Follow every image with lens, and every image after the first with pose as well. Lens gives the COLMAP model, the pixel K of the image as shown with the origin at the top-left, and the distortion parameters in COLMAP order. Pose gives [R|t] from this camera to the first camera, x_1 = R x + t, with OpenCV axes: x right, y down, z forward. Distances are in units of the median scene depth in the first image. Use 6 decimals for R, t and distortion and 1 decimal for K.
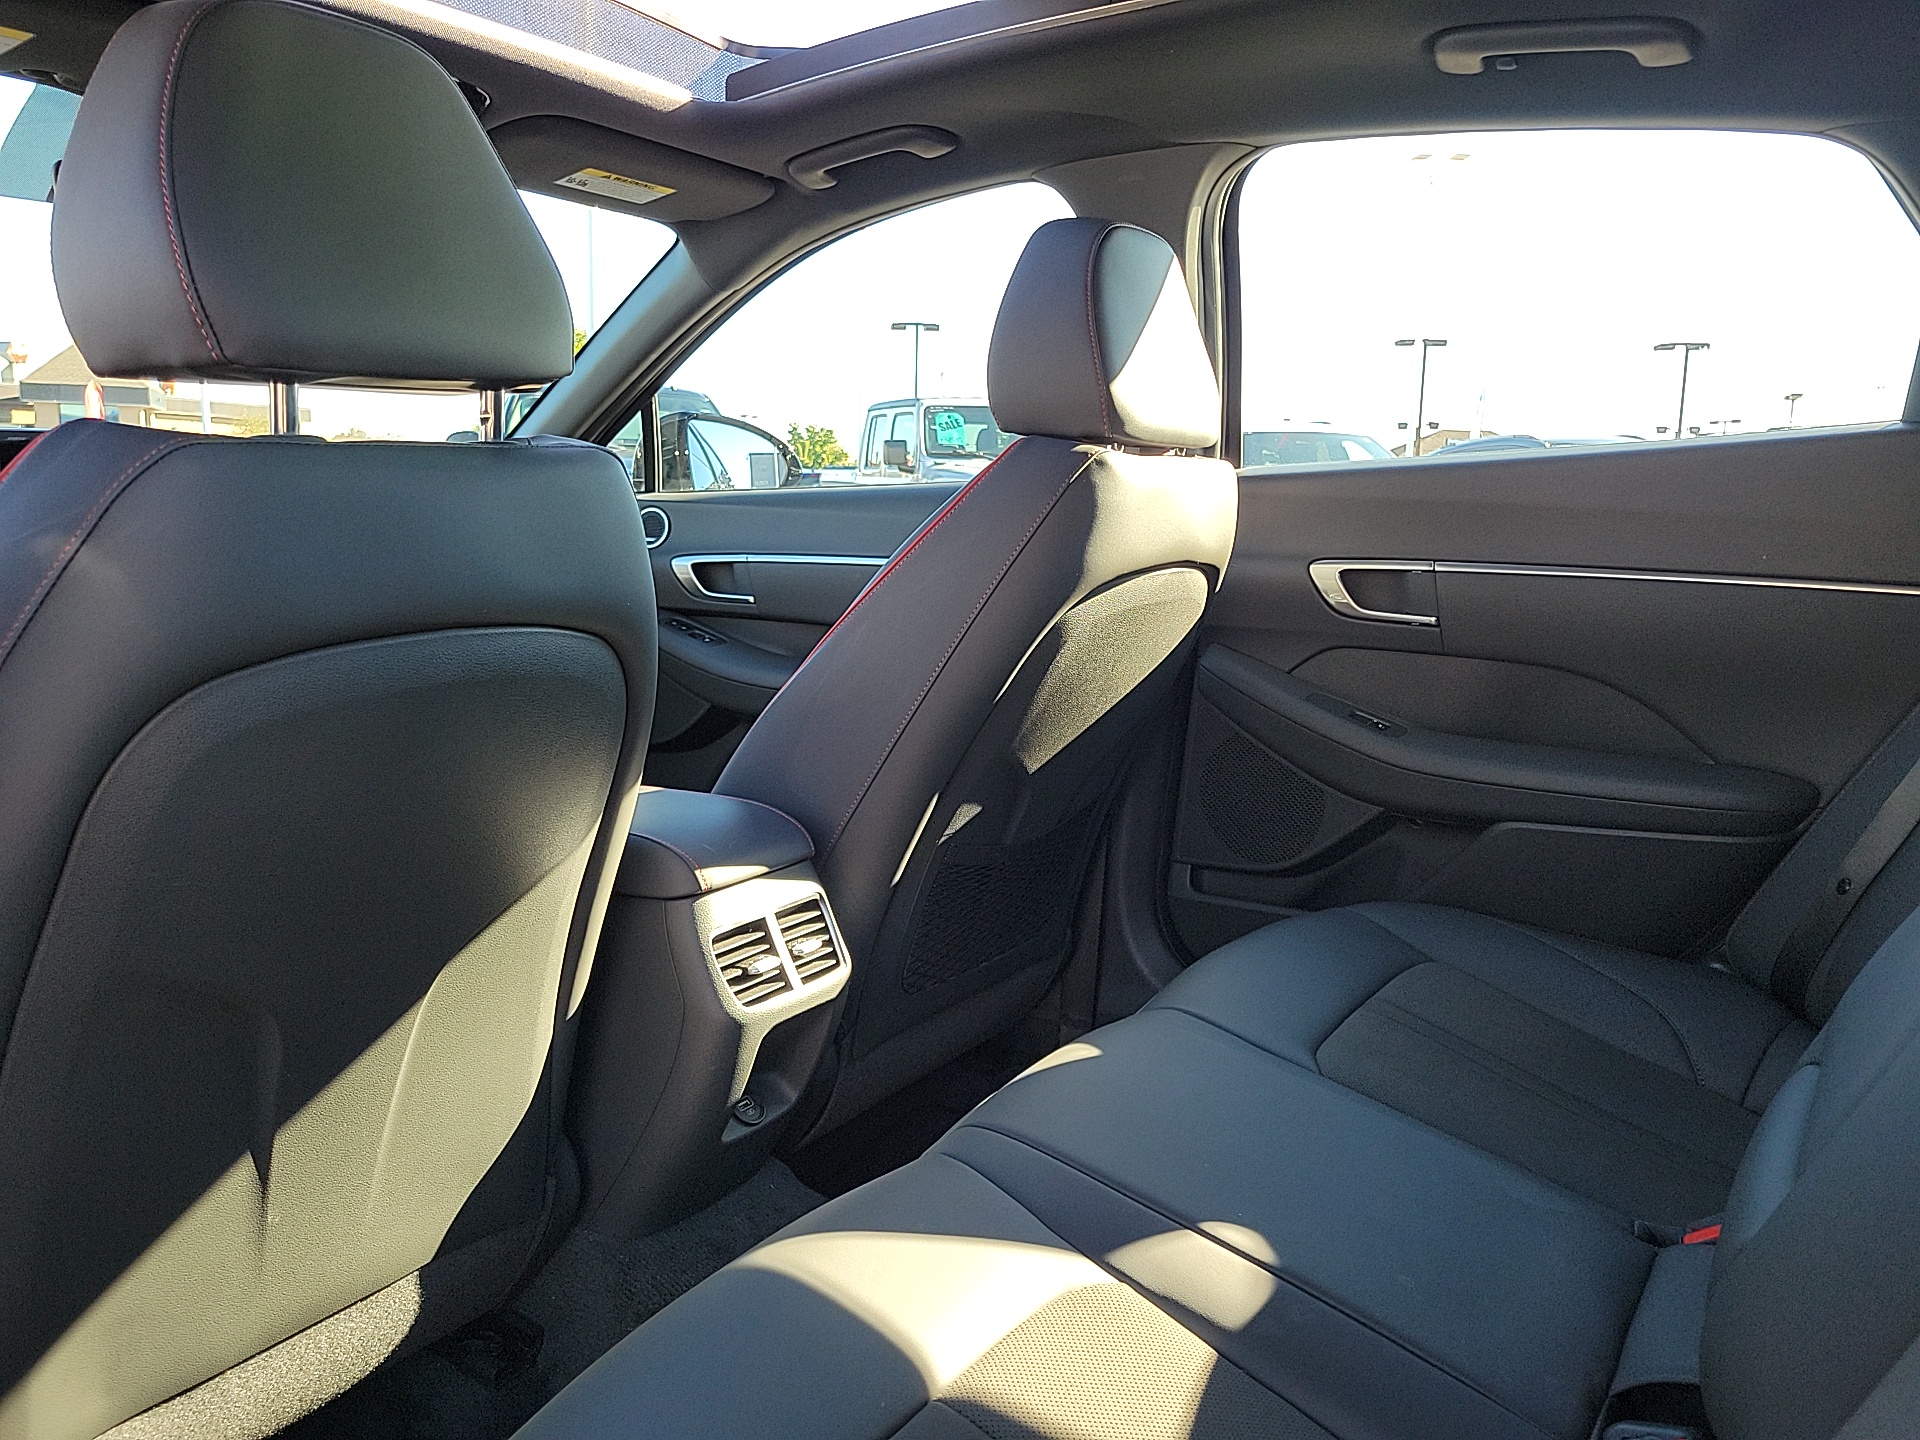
lens RADIAL K [[1526.2, 0, 958.3], [0, 1526.2, 734.2], [0, 0, 1]] dist [0.052849, -0.055904]
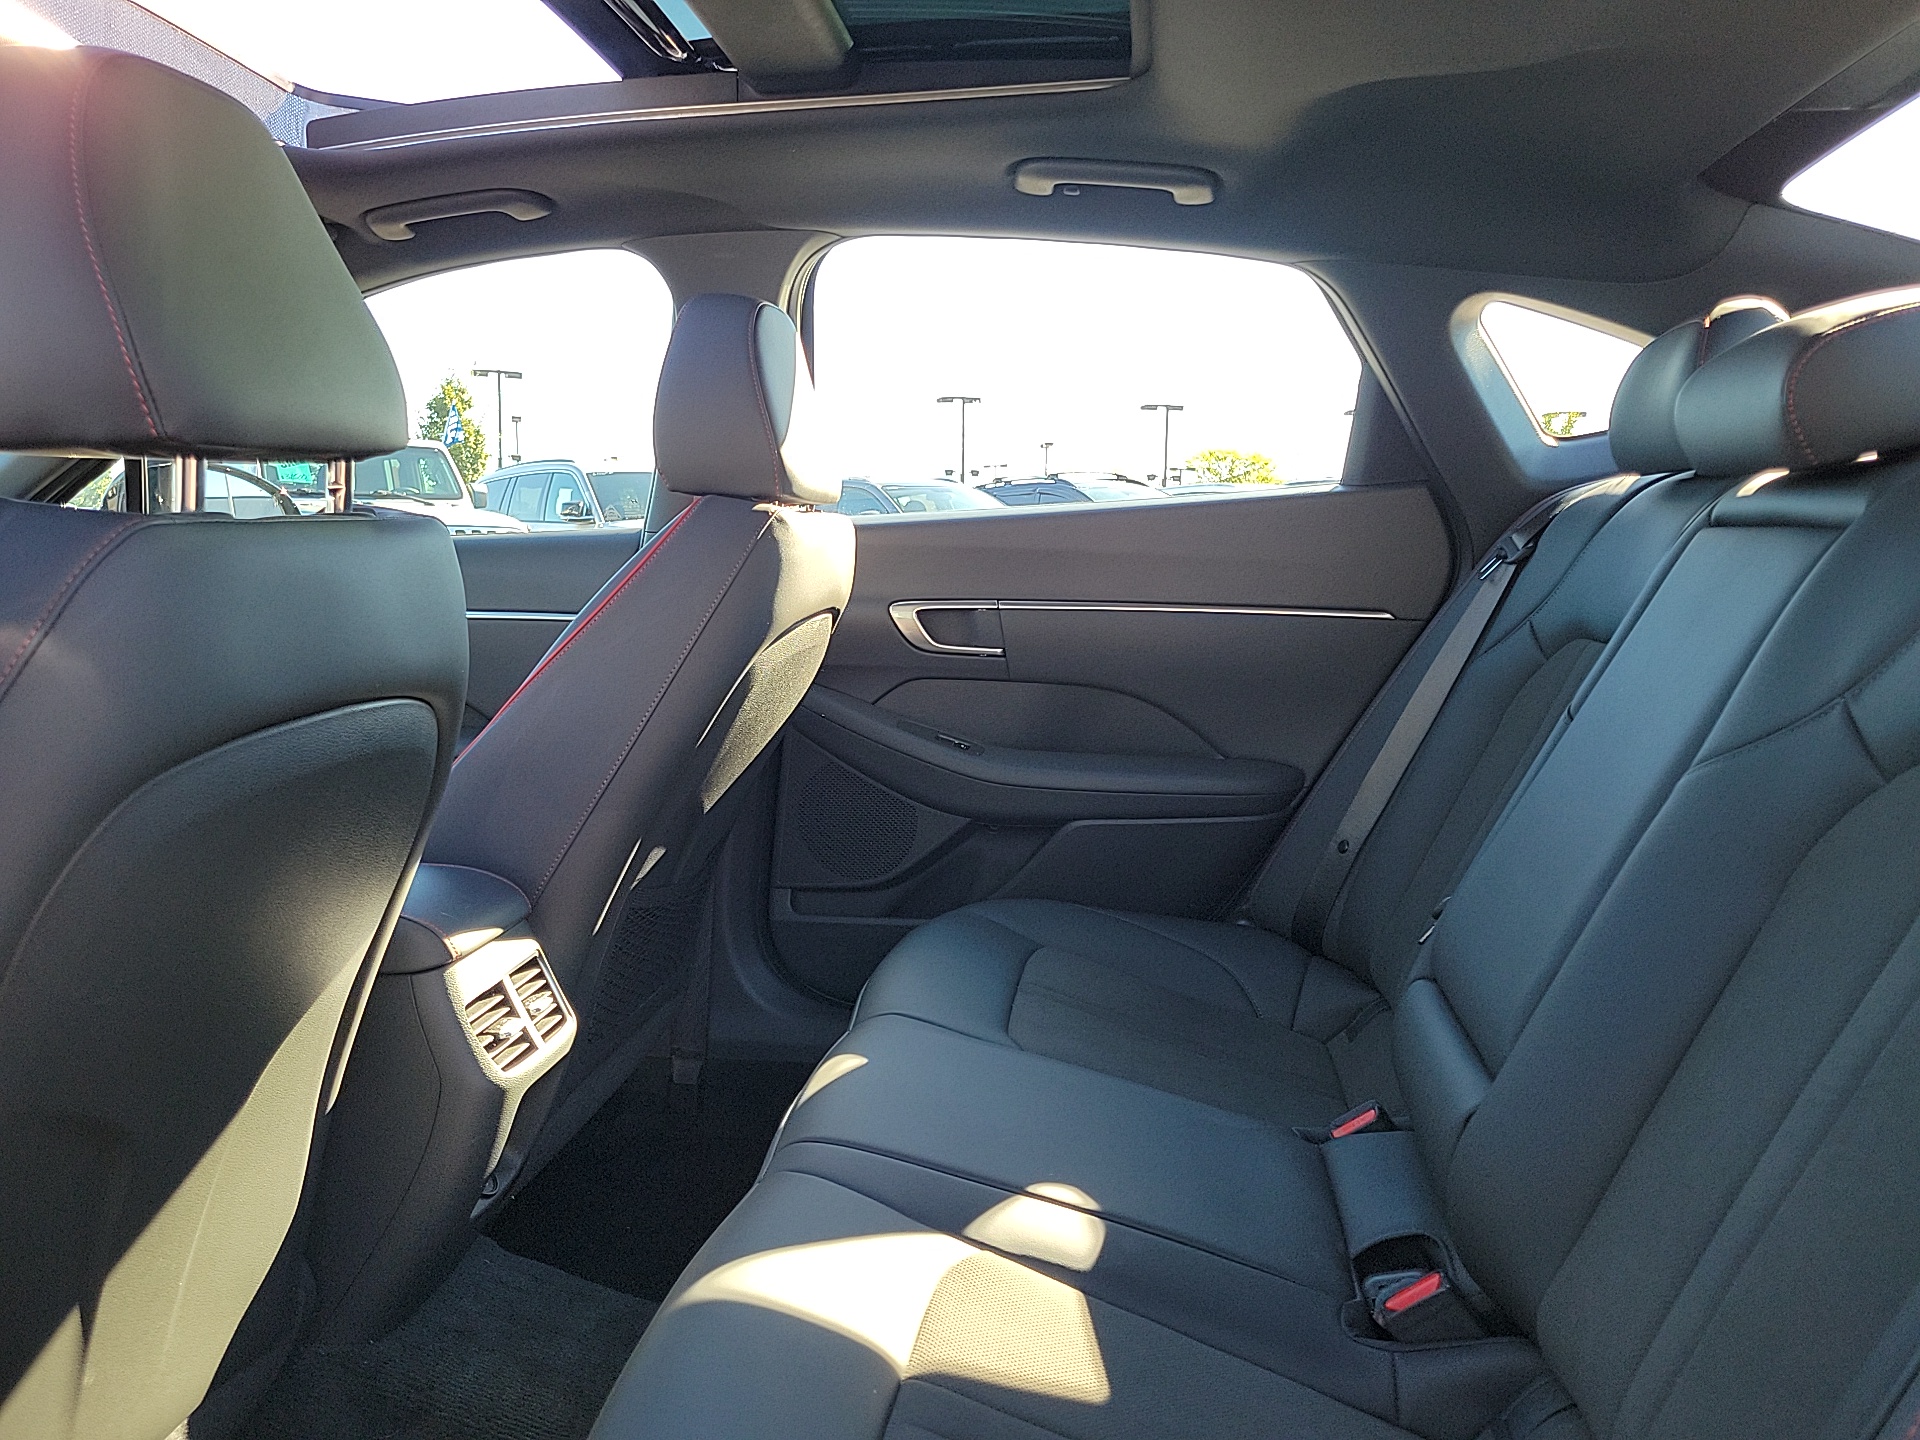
lens RADIAL K [[1526.2, 0, 914.2], [0, 1526.2, 695.8], [0, 0, 1]] dist [0.052849, -0.055904]
pose [[0.912504, -0.054160, 0.405466, -0.261842], [0.072948, 0.996853, -0.031017, -0.012397], [-0.402510, 0.057881, 0.913584, -0.022457]]
